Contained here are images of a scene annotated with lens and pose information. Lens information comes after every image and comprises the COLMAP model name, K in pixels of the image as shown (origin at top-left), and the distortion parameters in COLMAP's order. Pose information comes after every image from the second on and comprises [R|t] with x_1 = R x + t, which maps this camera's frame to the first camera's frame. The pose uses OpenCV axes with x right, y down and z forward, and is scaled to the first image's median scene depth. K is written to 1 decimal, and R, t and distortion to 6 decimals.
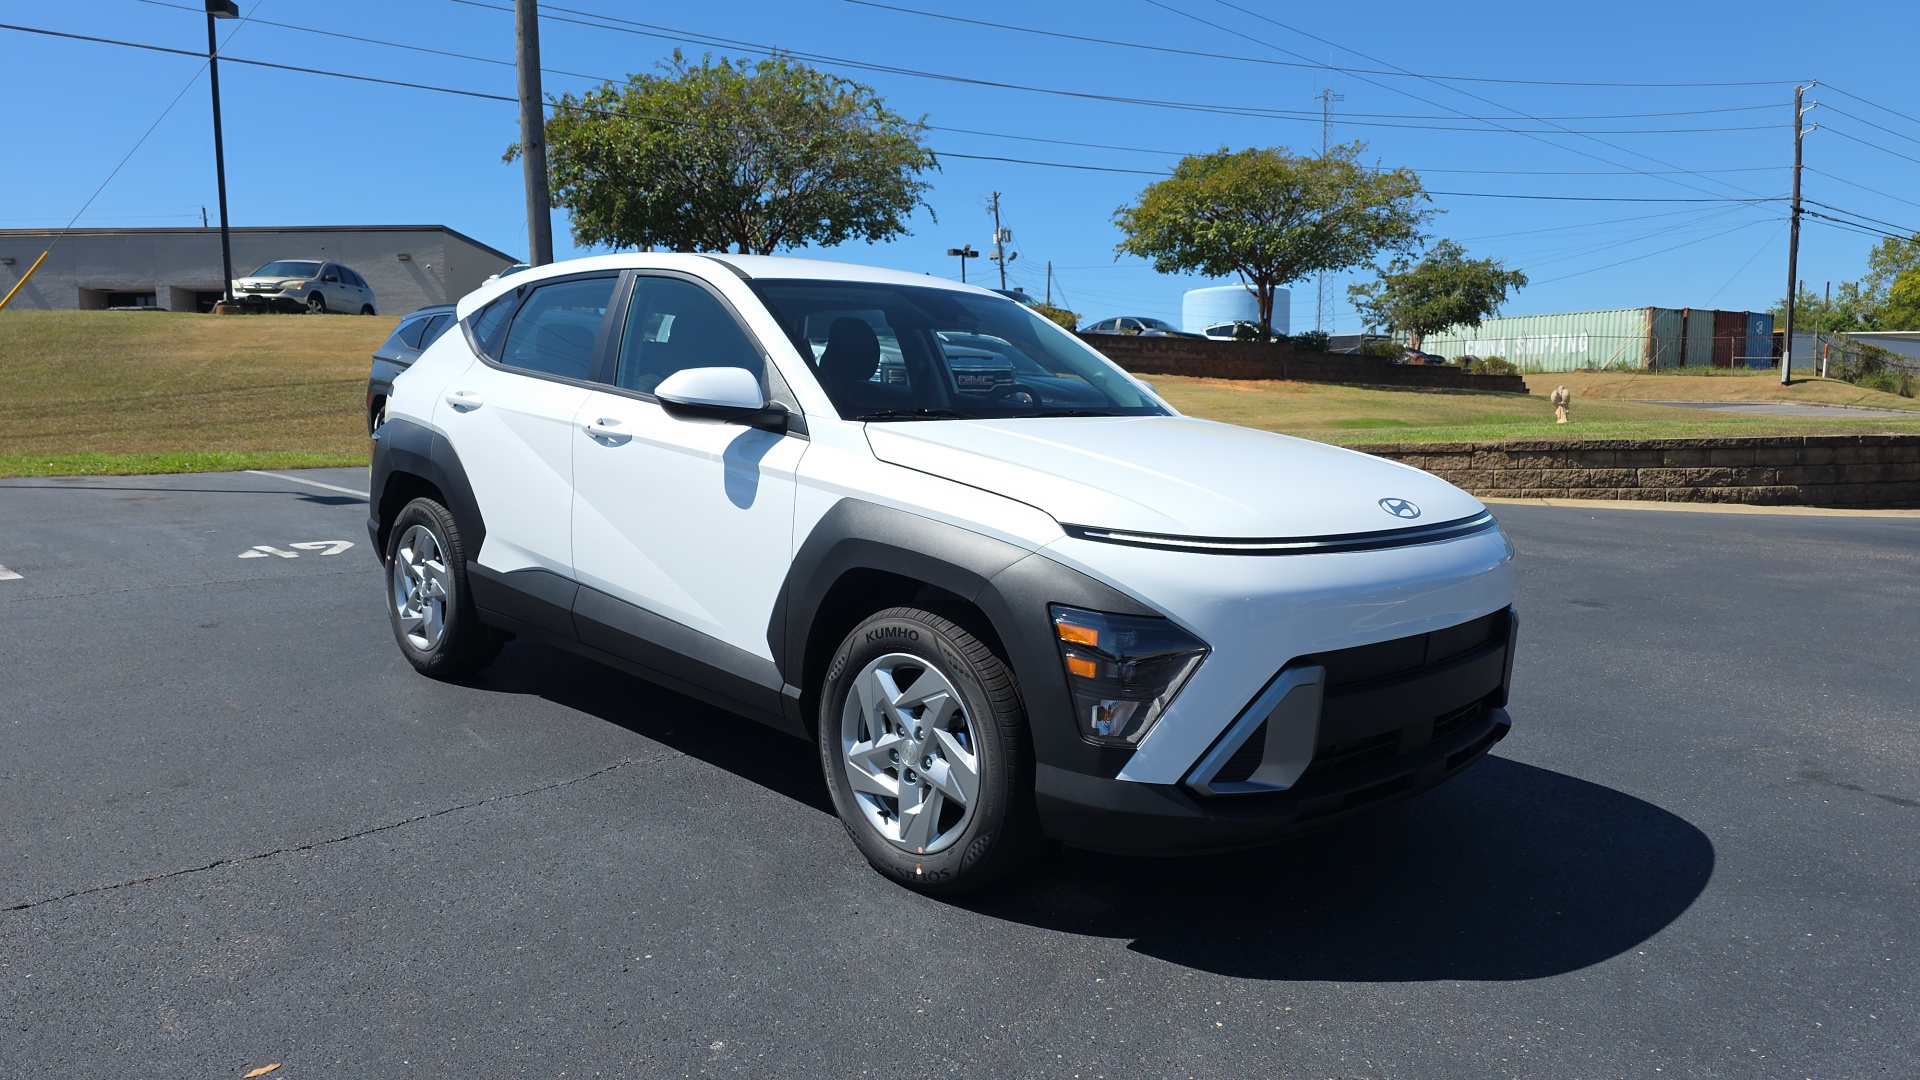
lens RADIAL K [[1300.7, 0, 904.2], [0, 1300.7, 542.3], [0, 0, 1]] dist [0.068993, -0.060826]
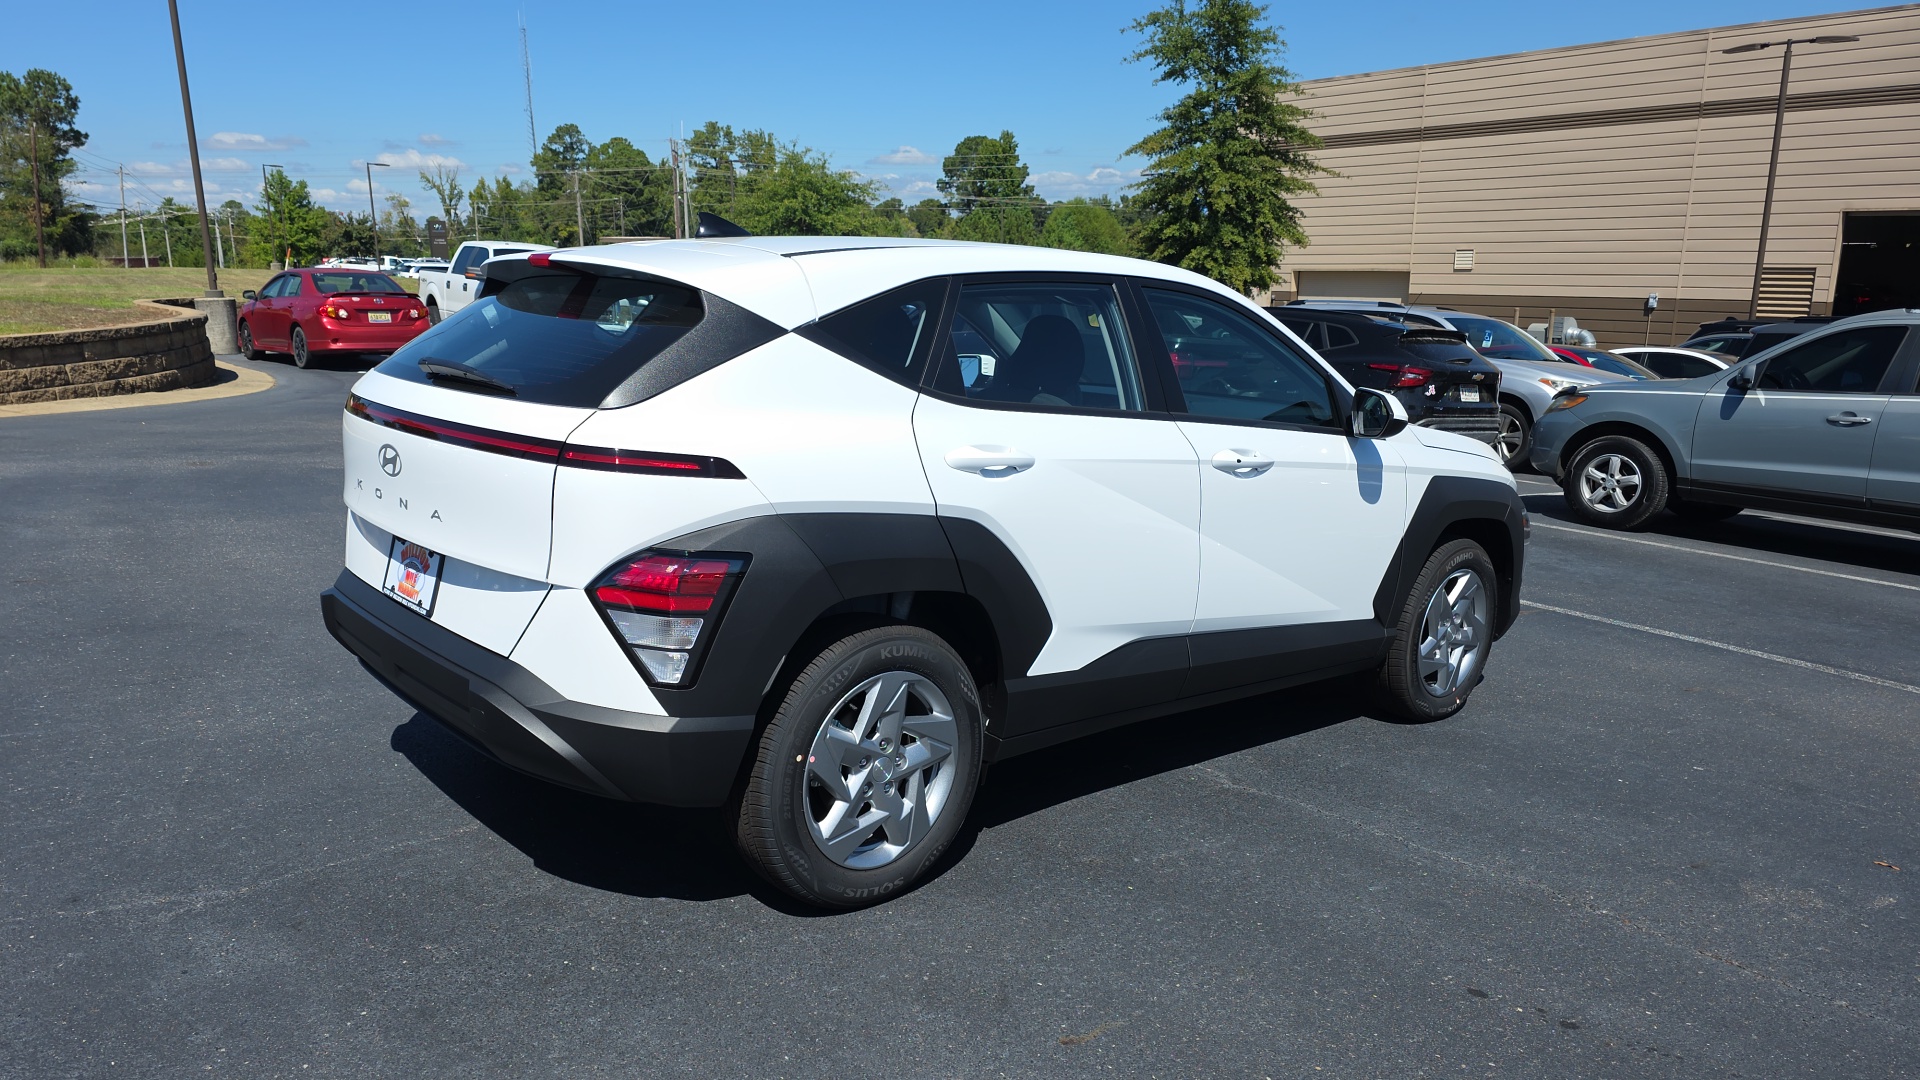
lens RADIAL K [[1311.9, 0, 893.0], [0, 1311.9, 591.7], [0, 0, 1]] dist [0.072258, -0.067755]
pose [[0.079550, -0.242832, 0.966801, -0.153694], [0.089150, 0.967721, 0.235728, -0.031168], [-0.992836, 0.067438, 0.098631, 0.148587]]
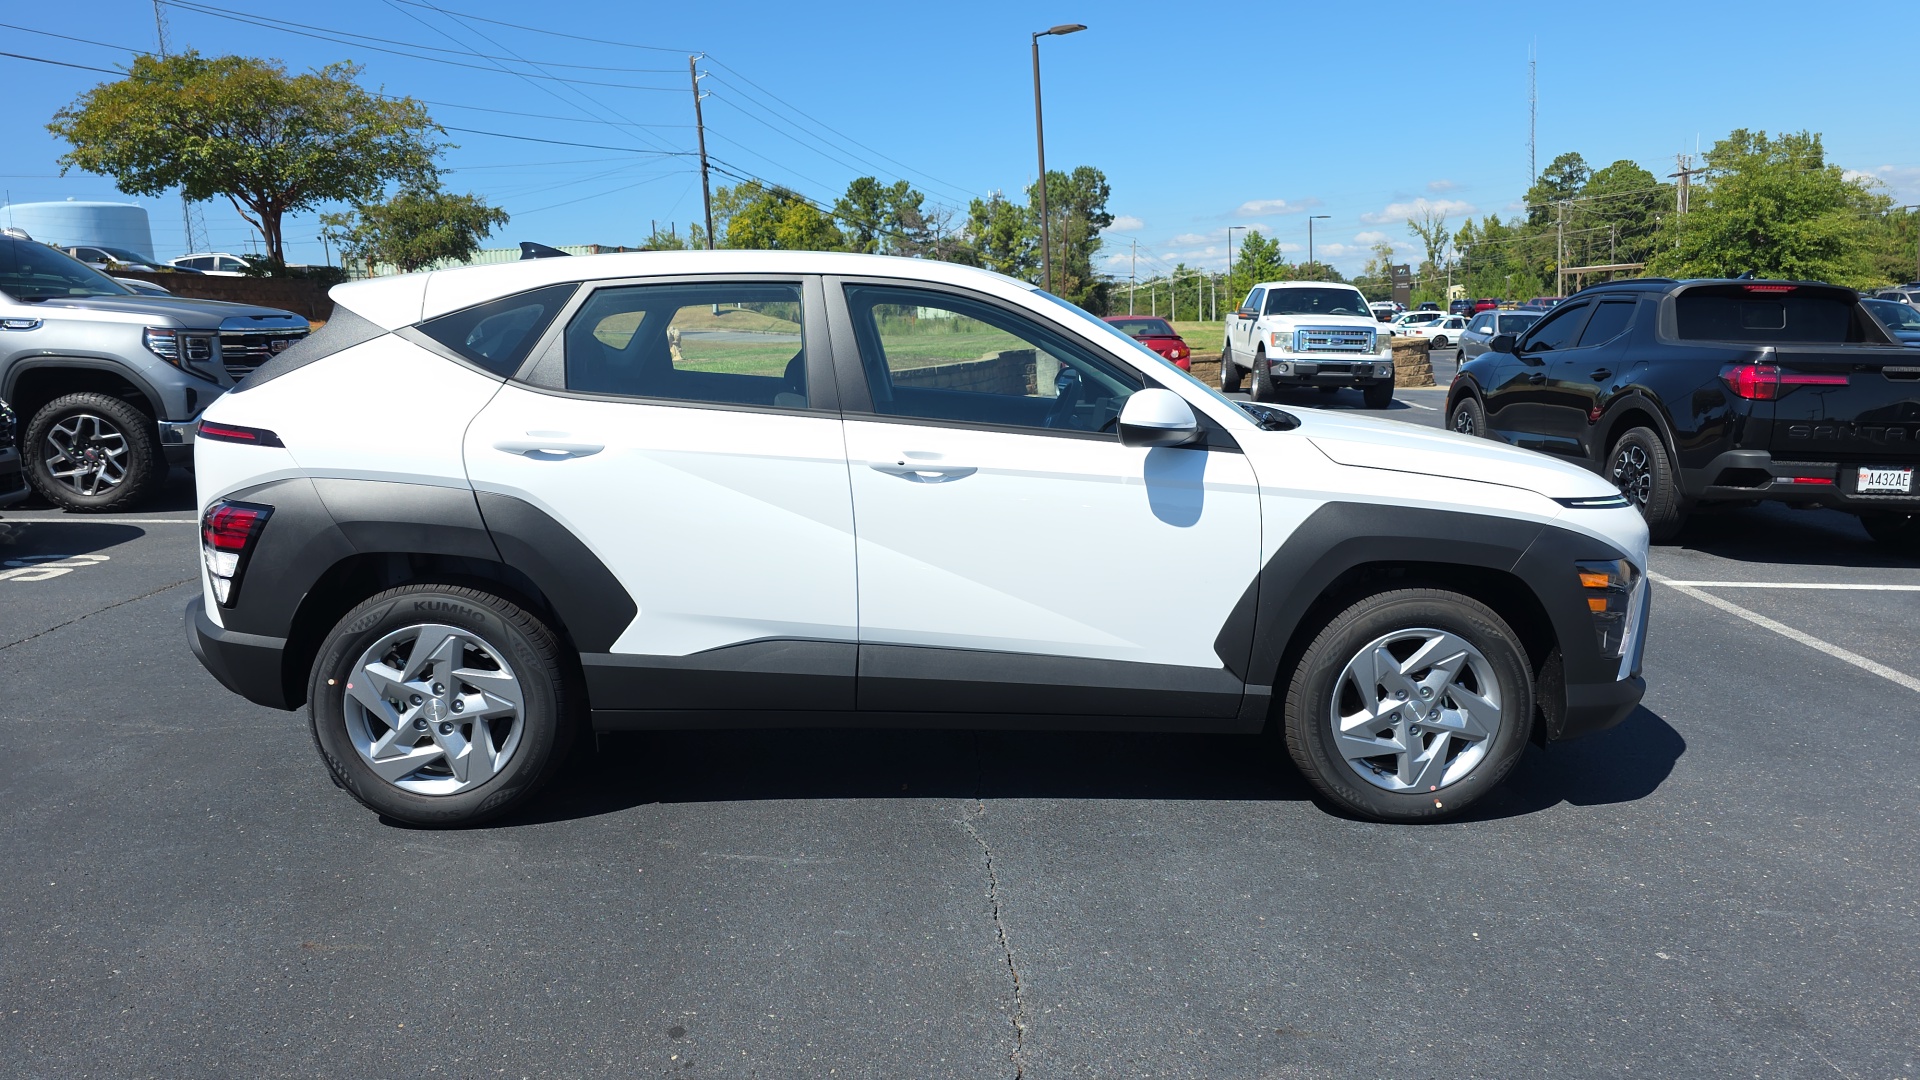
lens RADIAL K [[1328.7, 0, 941.9], [0, 1328.7, 535.8], [0, 0, 1]] dist [0.075328, -0.081232]
pose [[0.679724, -0.144920, 0.719009, -0.111951], [0.112582, 0.989284, 0.092964, -0.015337], [-0.724776, 0.017757, 0.688756, 0.046846]]
